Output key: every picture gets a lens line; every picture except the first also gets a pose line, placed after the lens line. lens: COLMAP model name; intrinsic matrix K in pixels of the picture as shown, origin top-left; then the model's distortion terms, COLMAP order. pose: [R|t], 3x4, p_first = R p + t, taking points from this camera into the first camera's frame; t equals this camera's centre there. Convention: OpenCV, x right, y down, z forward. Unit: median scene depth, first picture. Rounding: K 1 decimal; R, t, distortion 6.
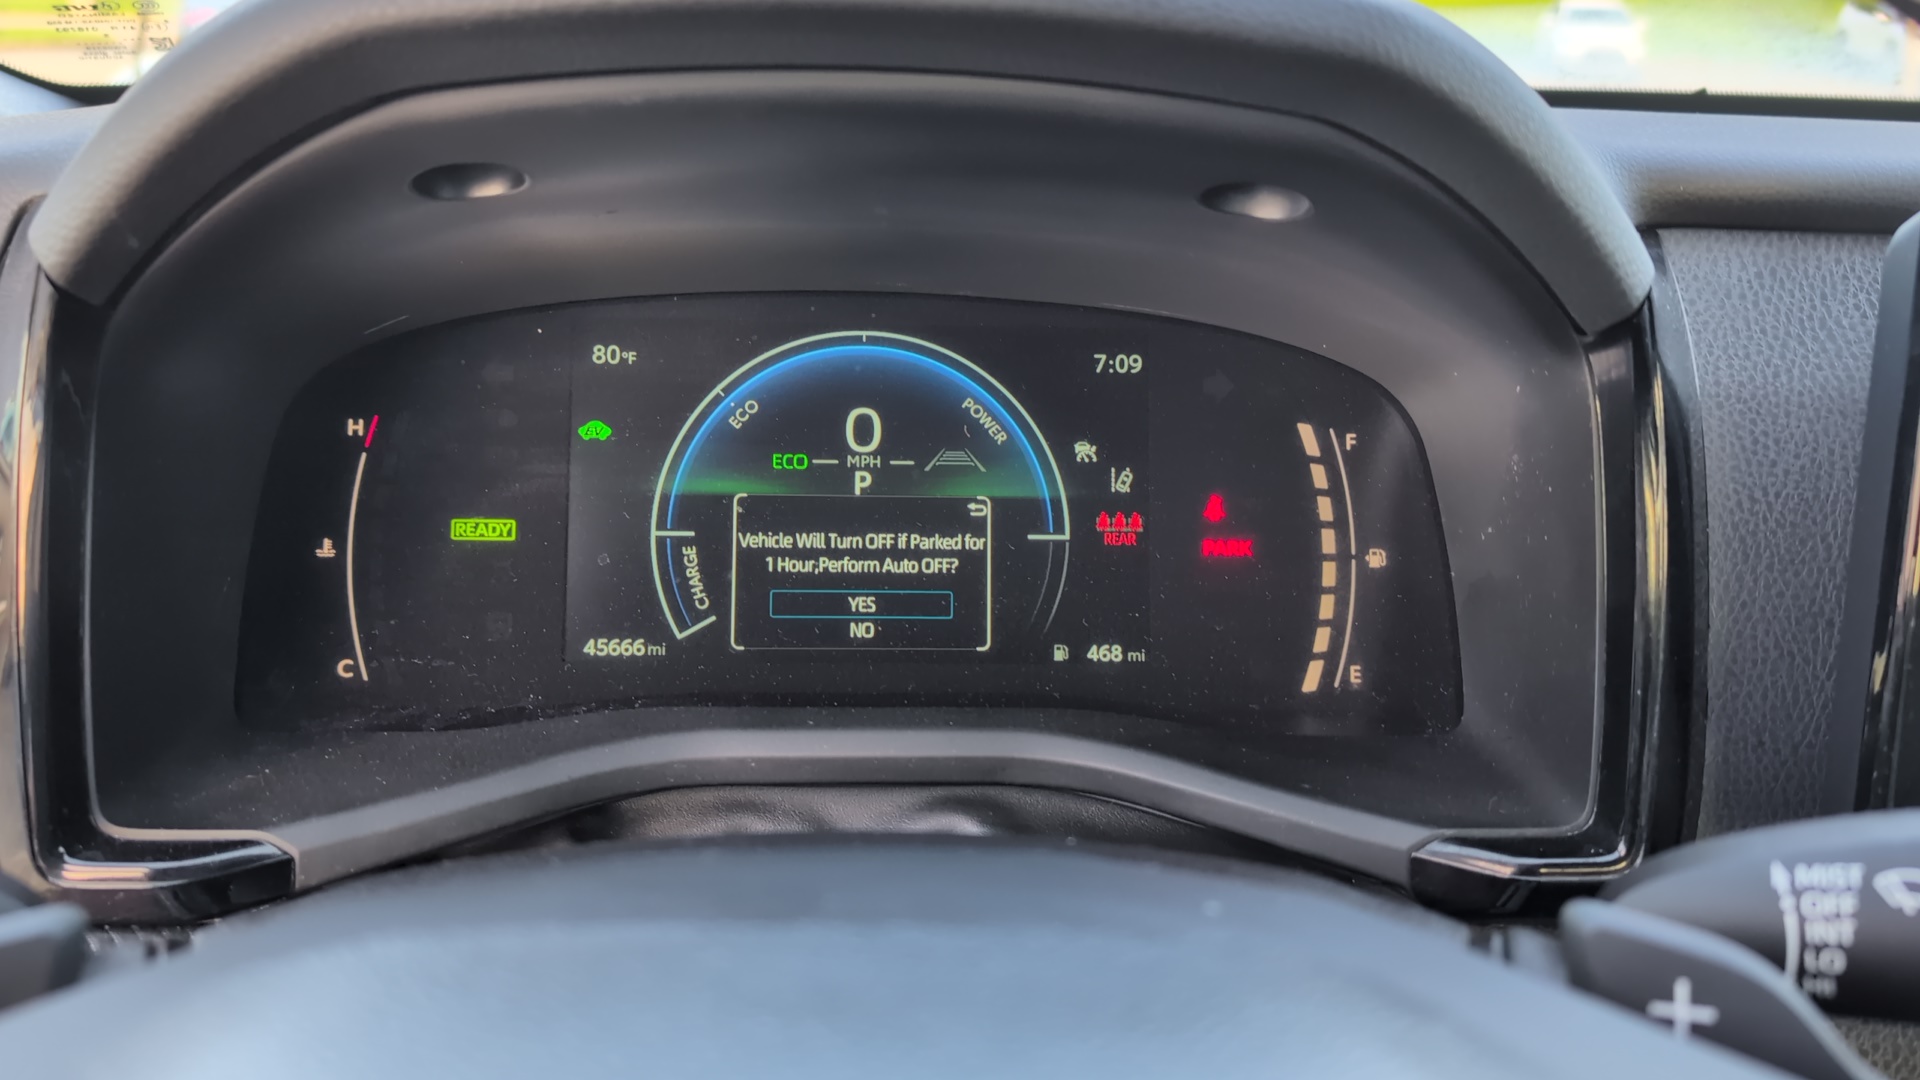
lens RADIAL K [[1607.3, 0, 970.3], [0, 1607.3, 549.4], [0, 0, 1]] dist [0.027592, -0.028911]
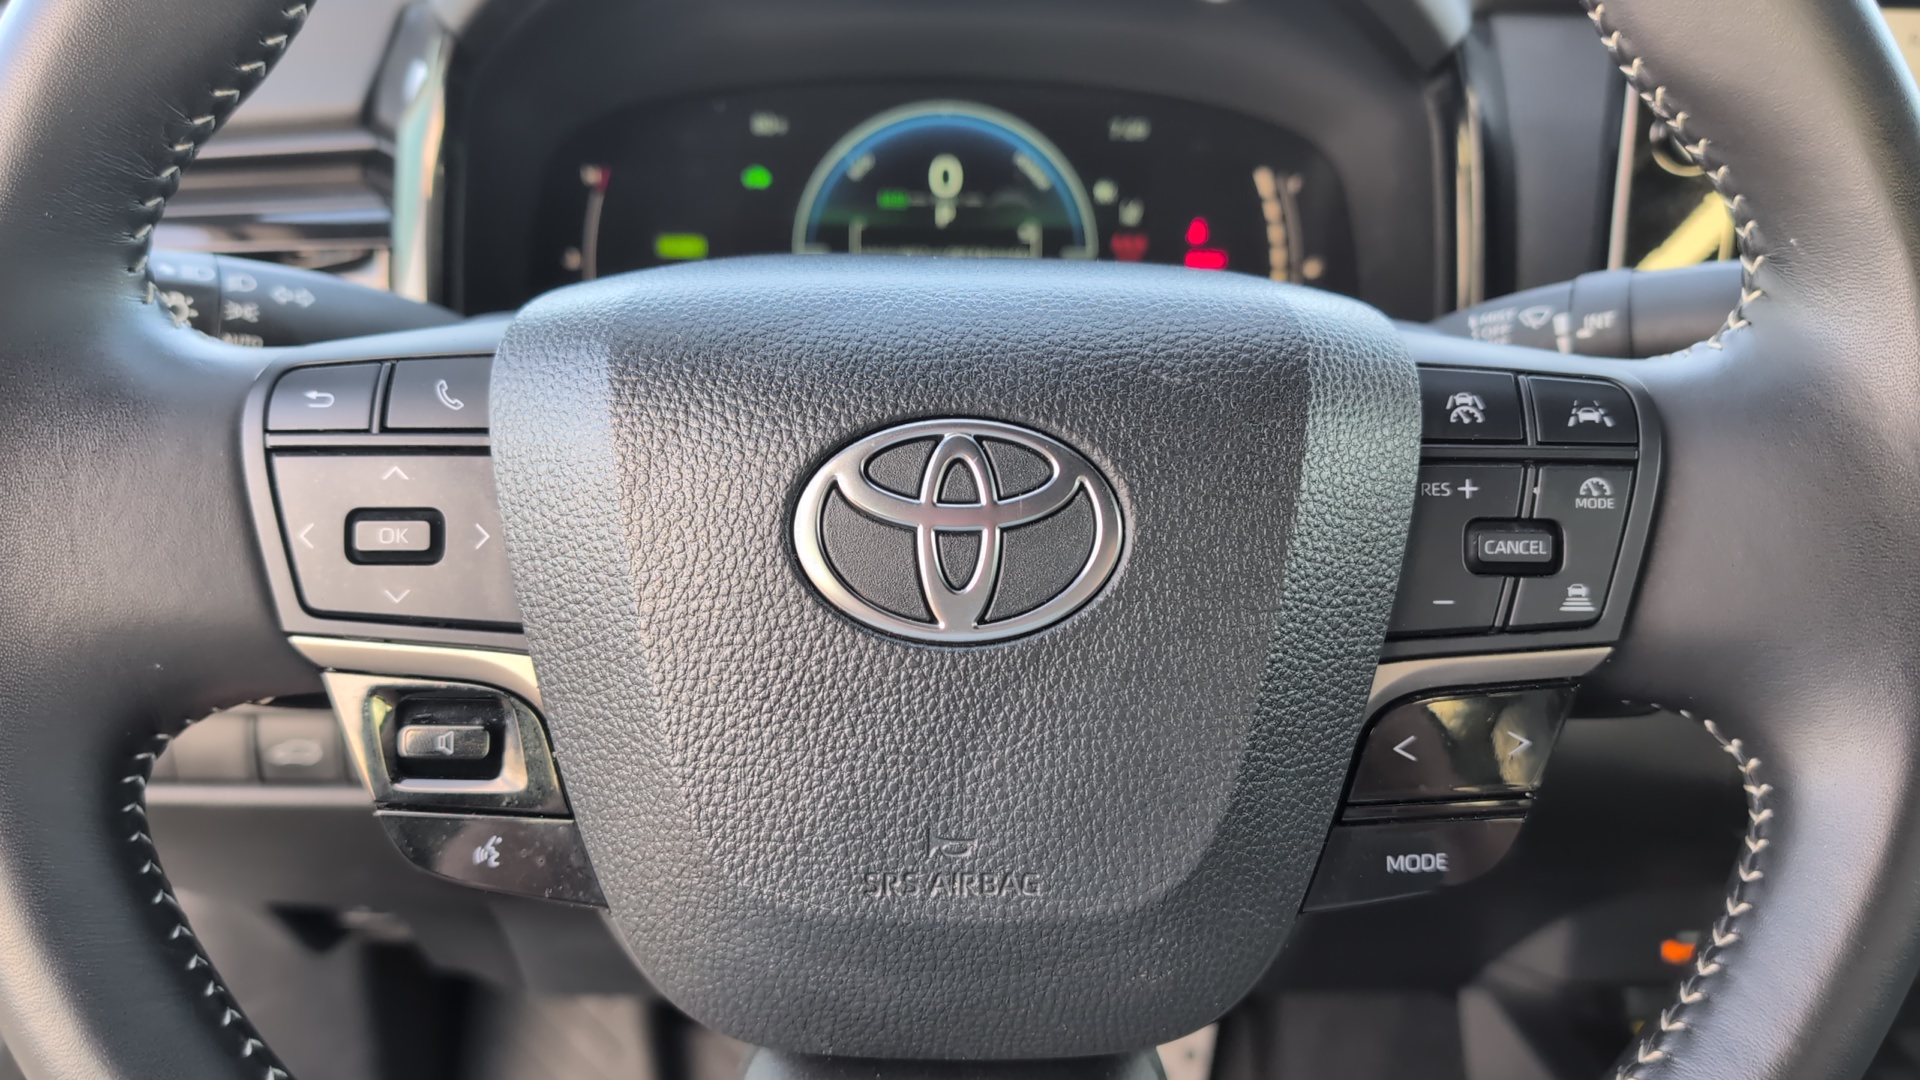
lens RADIAL K [[1607.3, 0, 969.1], [0, 1607.3, 538.6], [0, 0, 1]] dist [0.027592, -0.028911]
pose [[0.999571, -0.002565, -0.029188, -0.005894], [0.003703, 0.999233, 0.038972, 0.186248], [0.029066, -0.039064, 0.998814, -0.416346]]
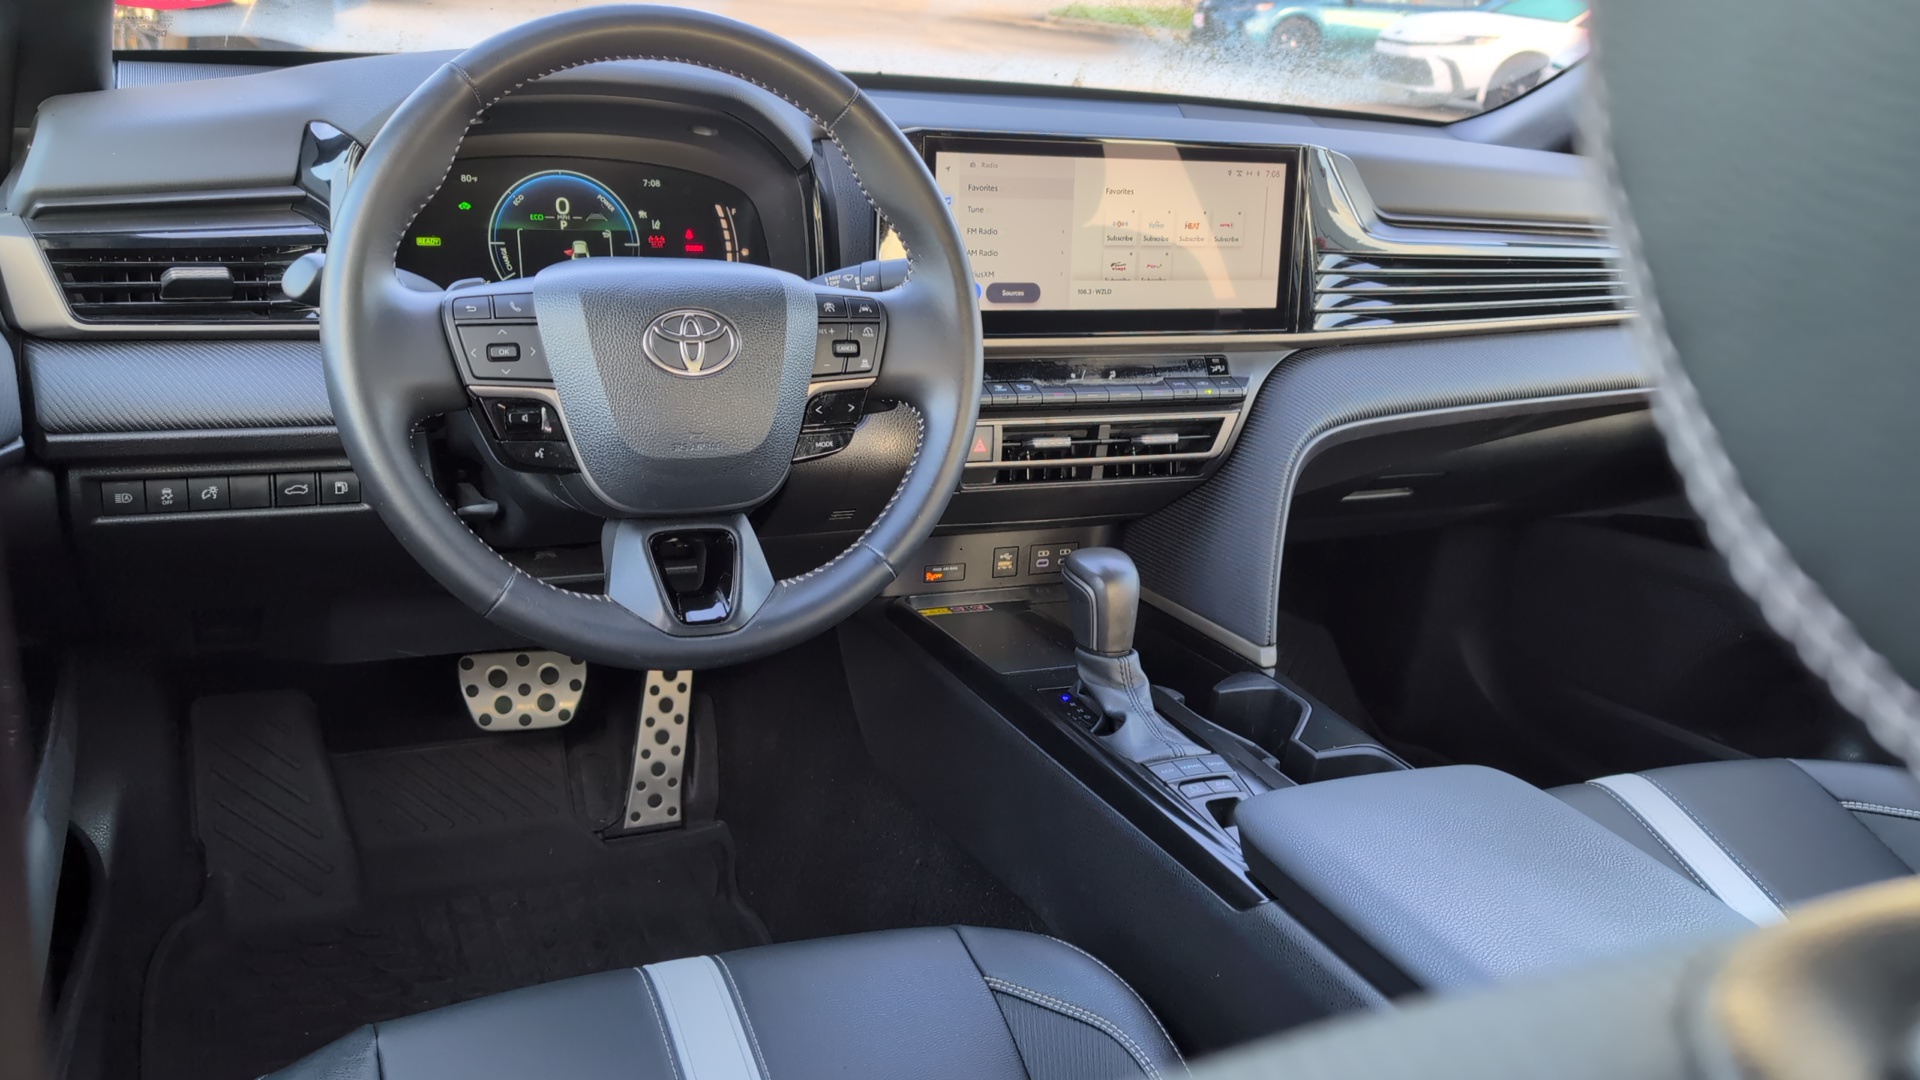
lens RADIAL K [[1607.3, 0, 975.6], [0, 1607.3, 534.3], [0, 0, 1]] dist [0.027592, -0.028911]
pose [[0.926384, -0.071998, 0.369634, -0.477276], [0.046324, 0.995886, 0.077882, 0.308610], [-0.373721, -0.055025, 0.925908, -1.891530]]
